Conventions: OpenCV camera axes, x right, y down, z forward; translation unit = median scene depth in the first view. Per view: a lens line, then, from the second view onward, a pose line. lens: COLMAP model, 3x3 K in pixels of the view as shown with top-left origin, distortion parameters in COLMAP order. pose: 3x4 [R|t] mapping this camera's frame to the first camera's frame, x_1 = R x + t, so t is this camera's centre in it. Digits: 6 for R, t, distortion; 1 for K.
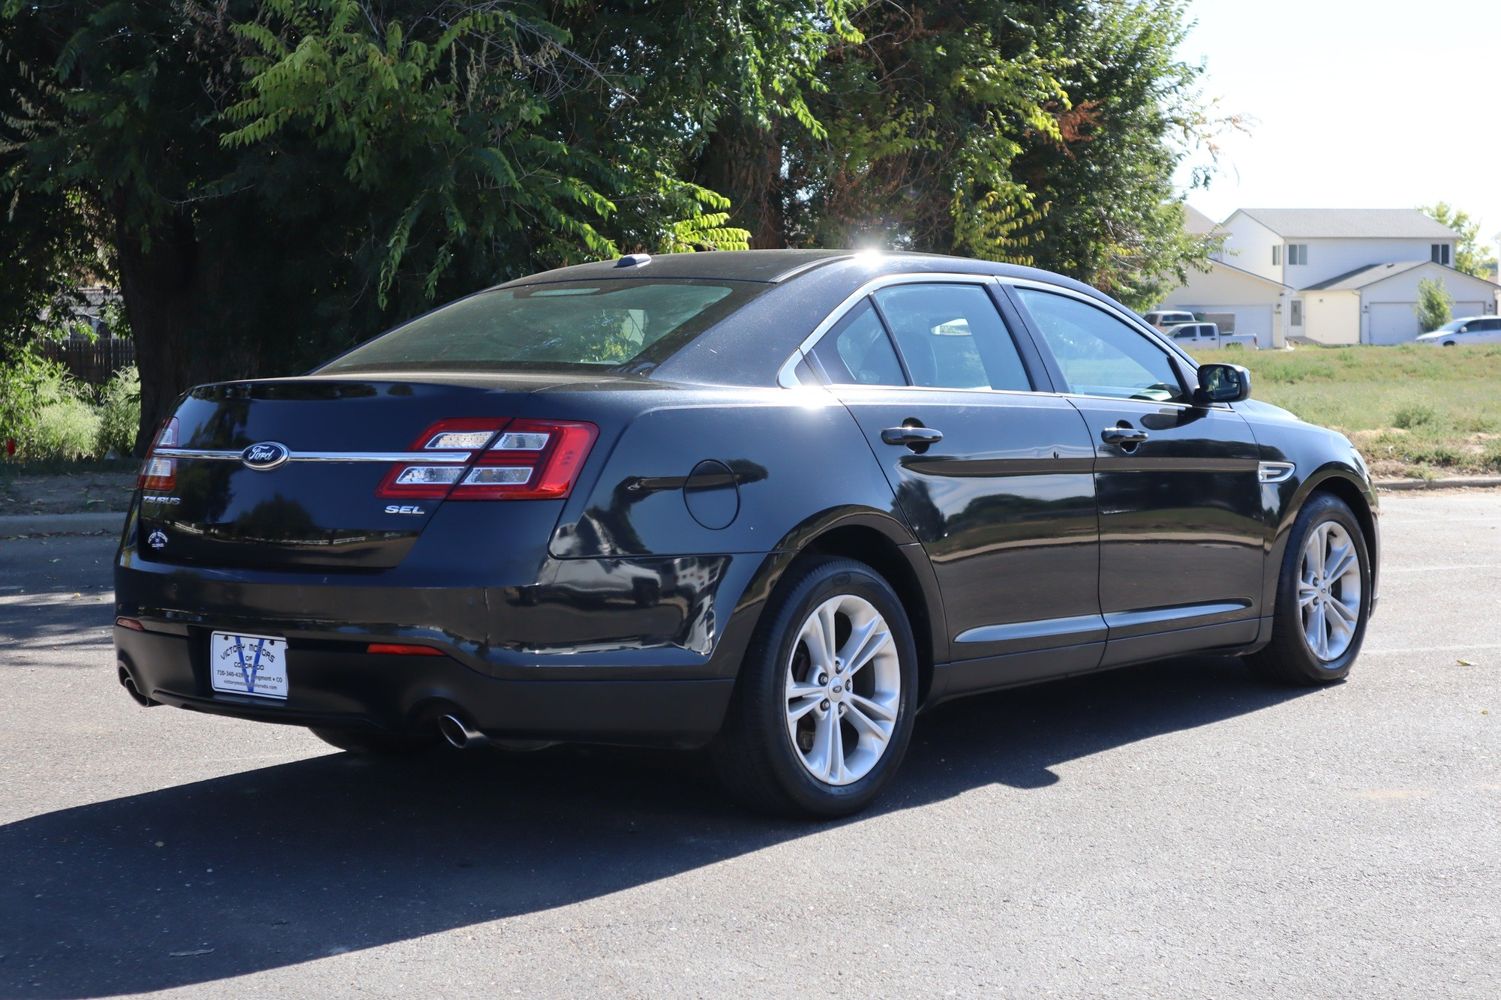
lens RADIAL K [[2557.1, 0, 750.5], [0, 2557.1, 500.0], [0, 0, 1]] dist [-0.007191, -0.080547]
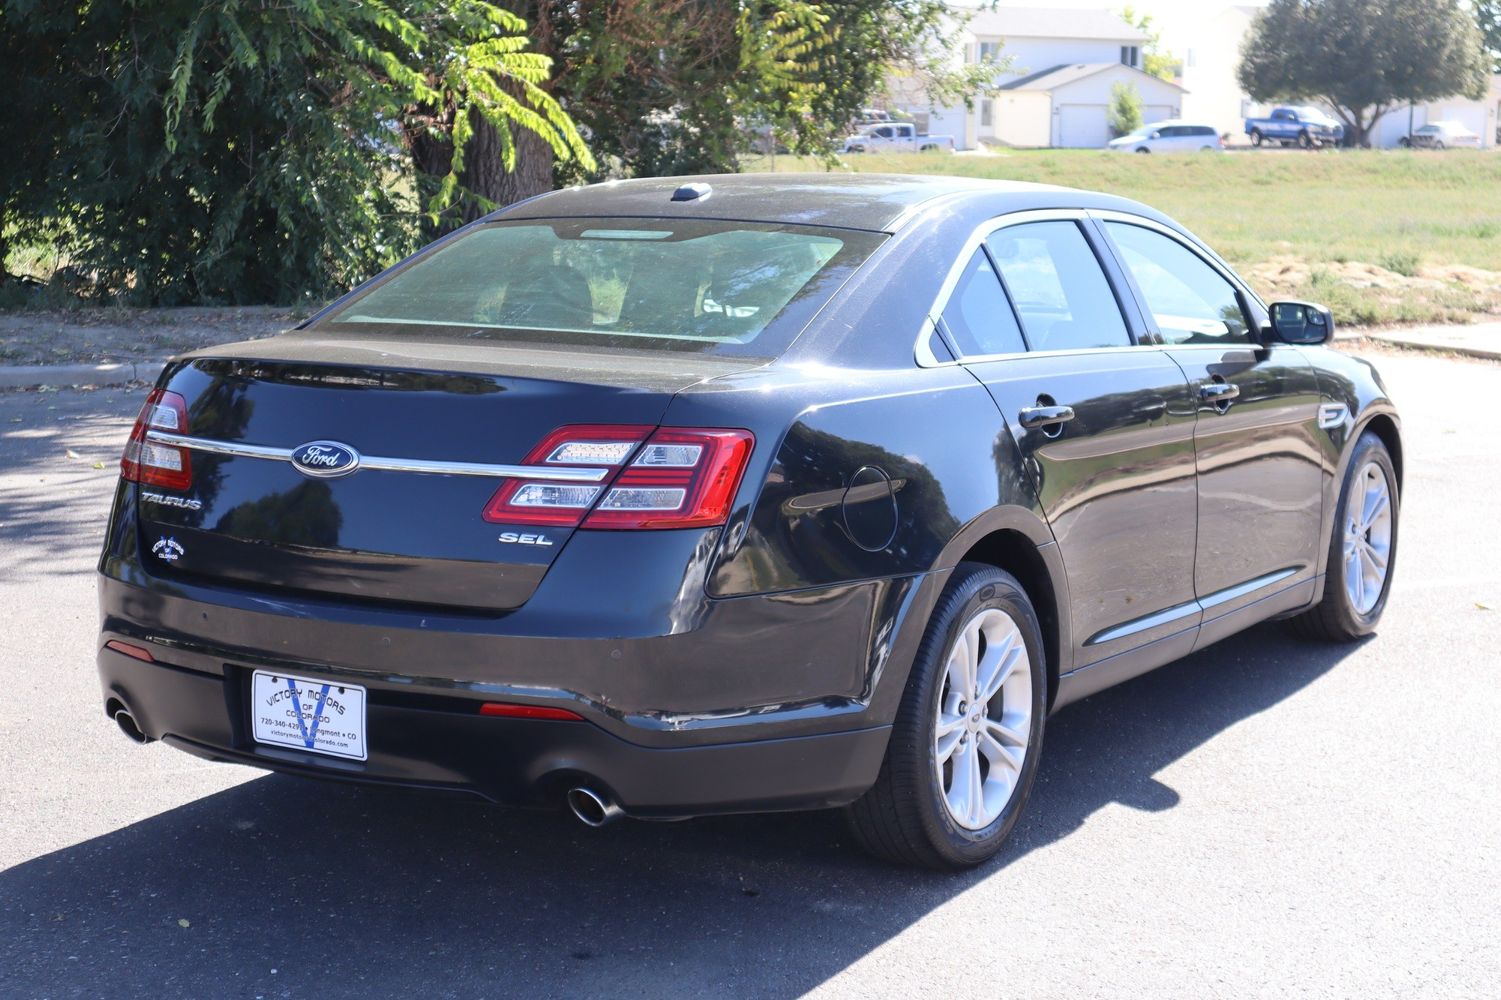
lens RADIAL K [[2557.1, 0, 750.5], [0, 2557.1, 500.0], [0, 0, 1]] dist [-0.007191, -0.080547]
pose [[0.988330, -0.001361, 0.152320, -0.132348], [-0.012518, 0.995852, 0.090119, -0.058173], [-0.151811, -0.090974, 0.984214, 0.131925]]
